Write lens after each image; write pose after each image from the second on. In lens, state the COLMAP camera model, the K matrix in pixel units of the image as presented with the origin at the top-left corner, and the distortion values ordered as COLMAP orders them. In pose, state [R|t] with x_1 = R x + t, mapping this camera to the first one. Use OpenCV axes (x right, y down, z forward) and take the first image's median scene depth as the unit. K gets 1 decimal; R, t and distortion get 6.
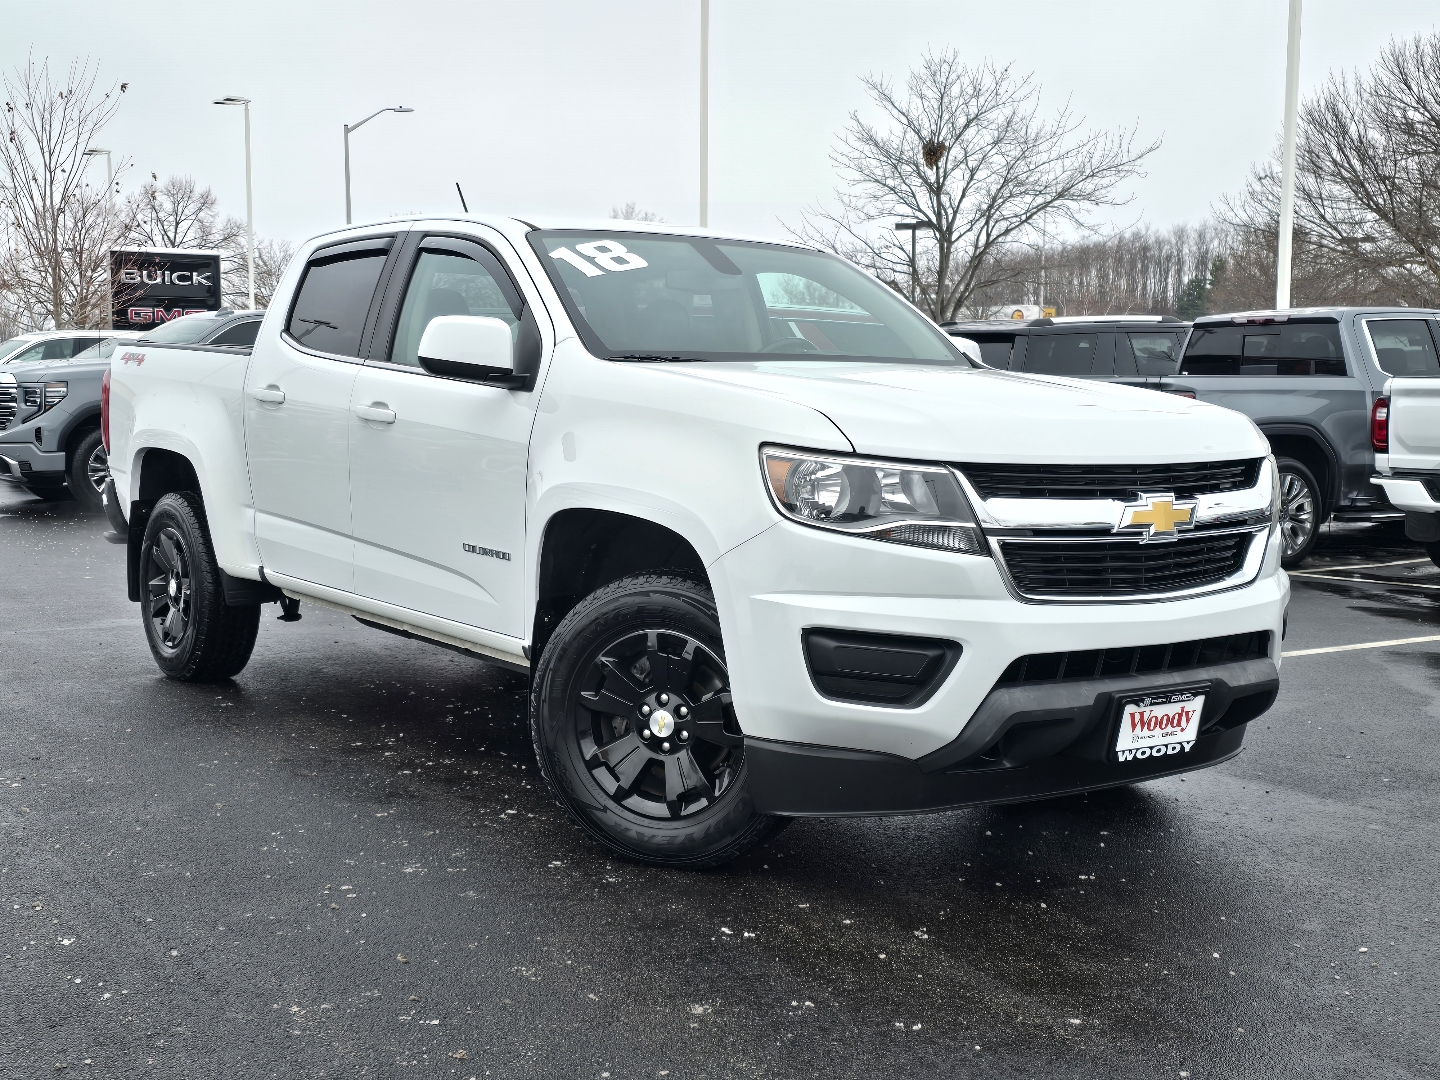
lens RADIAL K [[1763.3, 0, 691.1], [0, 1763.3, 547.8], [0, 0, 1]] dist [0.186320, -0.505642]
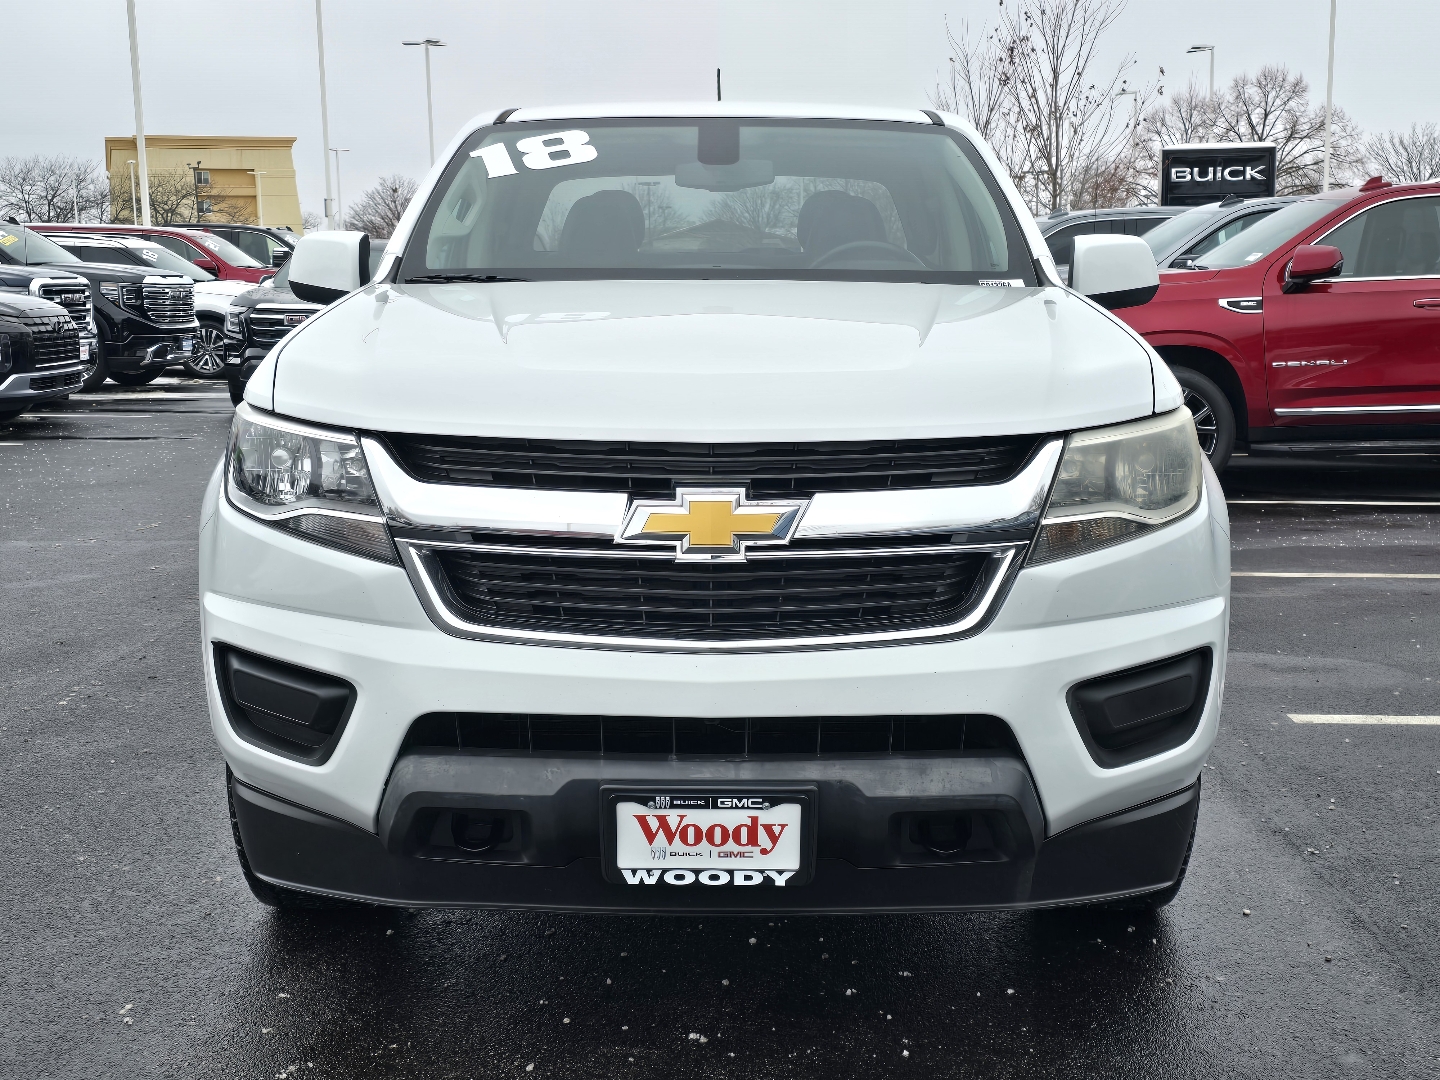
lens RADIAL K [[1763.3, 0, 691.1], [0, 1763.3, 547.8], [0, 0, 1]] dist [0.186320, -0.505642]
pose [[0.808331, 0.074887, -0.583946, 0.629315], [-0.042135, 0.996692, 0.069493, -0.052843], [0.587219, -0.031569, 0.808812, 0.468999]]
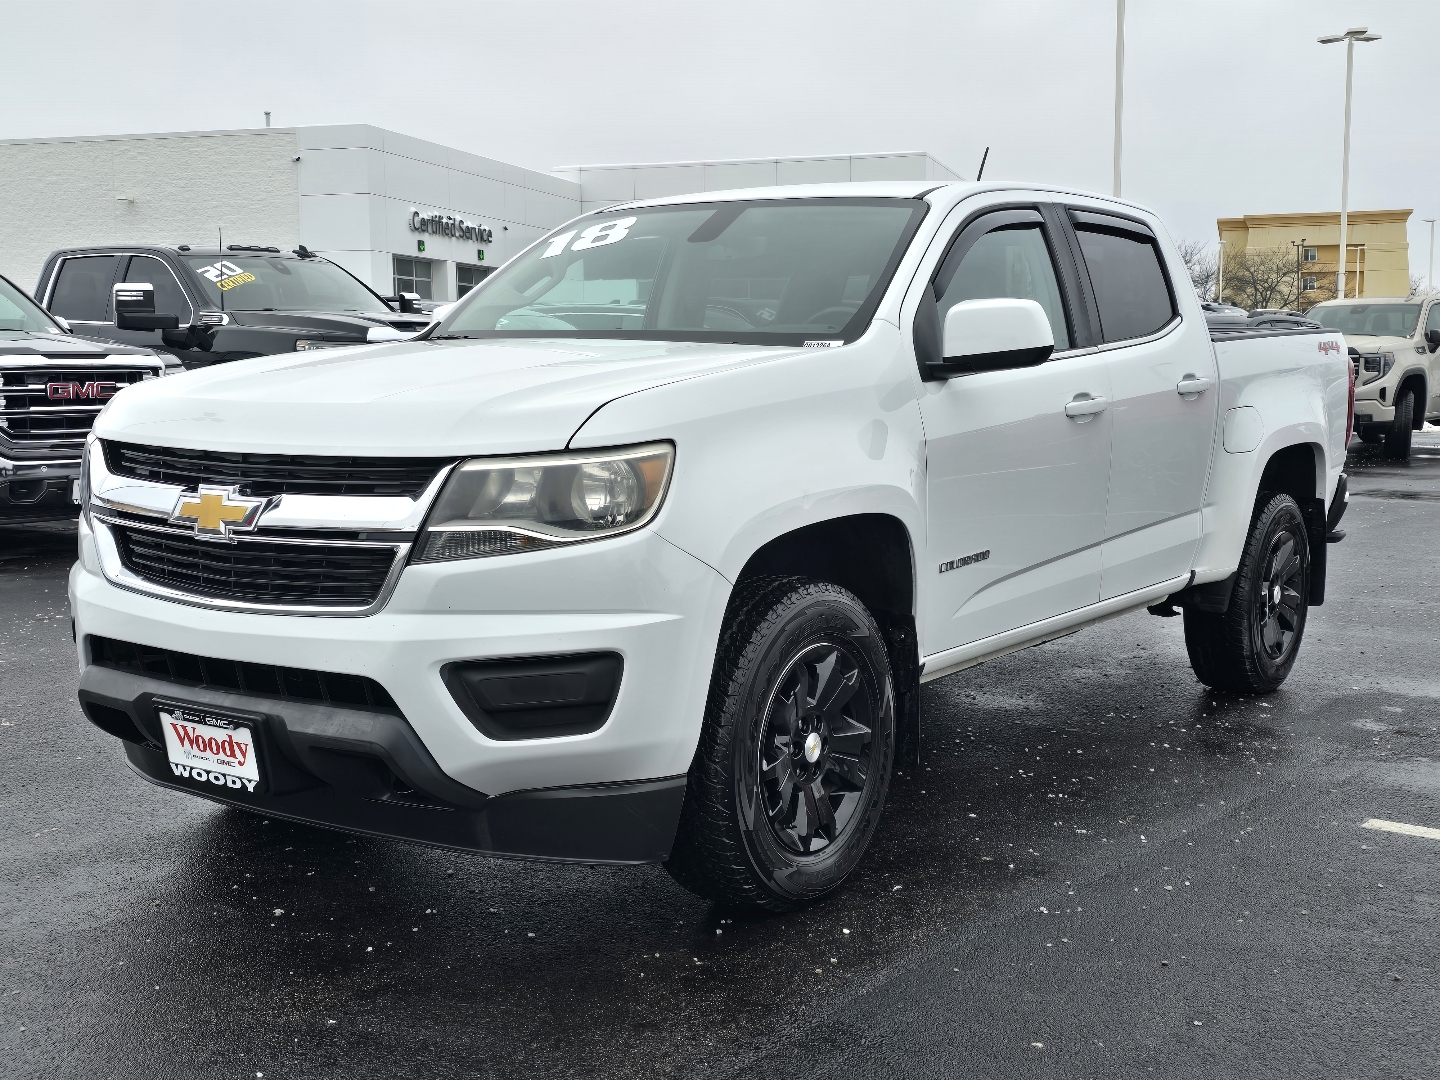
lens RADIAL K [[1763.3, 0, 691.1], [0, 1763.3, 547.8], [0, 0, 1]] dist [0.186320, -0.505642]
pose [[0.323181, 0.091735, -0.941881, 1.156138], [-0.086391, 0.993995, 0.067168, -0.078403], [0.942386, 0.059662, 0.329165, 0.924592]]
